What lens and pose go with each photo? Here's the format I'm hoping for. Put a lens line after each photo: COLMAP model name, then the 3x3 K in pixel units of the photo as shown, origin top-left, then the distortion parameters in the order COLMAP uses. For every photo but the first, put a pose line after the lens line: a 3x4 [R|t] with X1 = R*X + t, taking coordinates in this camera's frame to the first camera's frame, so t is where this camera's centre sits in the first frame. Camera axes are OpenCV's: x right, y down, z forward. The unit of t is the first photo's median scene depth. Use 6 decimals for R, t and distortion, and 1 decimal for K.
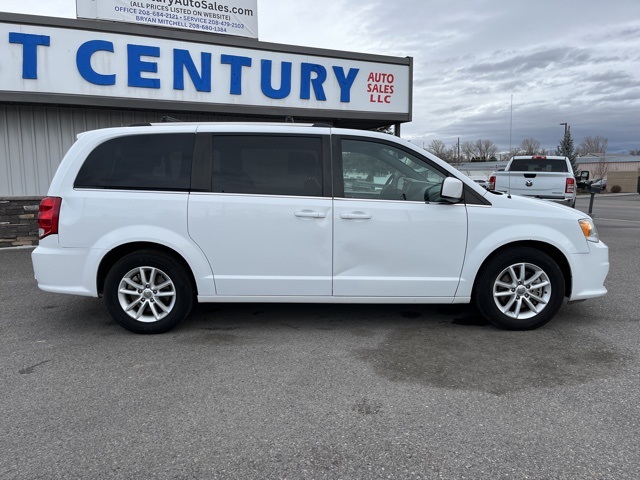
lens RADIAL K [[469.1, 0, 297.7], [0, 469.1, 221.5], [0, 0, 1]] dist [0.080024, -0.106994]
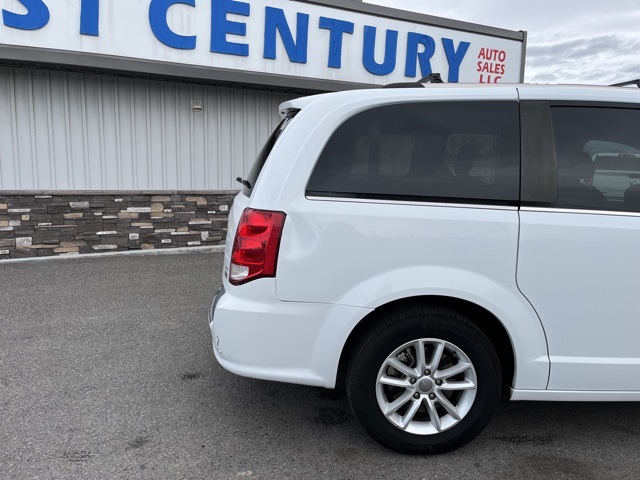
lens RADIAL K [[469.1, 0, 297.7], [0, 469.1, 221.5], [0, 0, 1]] dist [0.080024, -0.106994]
pose [[0.999211, 0.019445, 0.034628, -0.227321], [-0.020063, 0.999644, 0.017596, -0.022455], [-0.034274, -0.018276, 0.999245, 0.204970]]
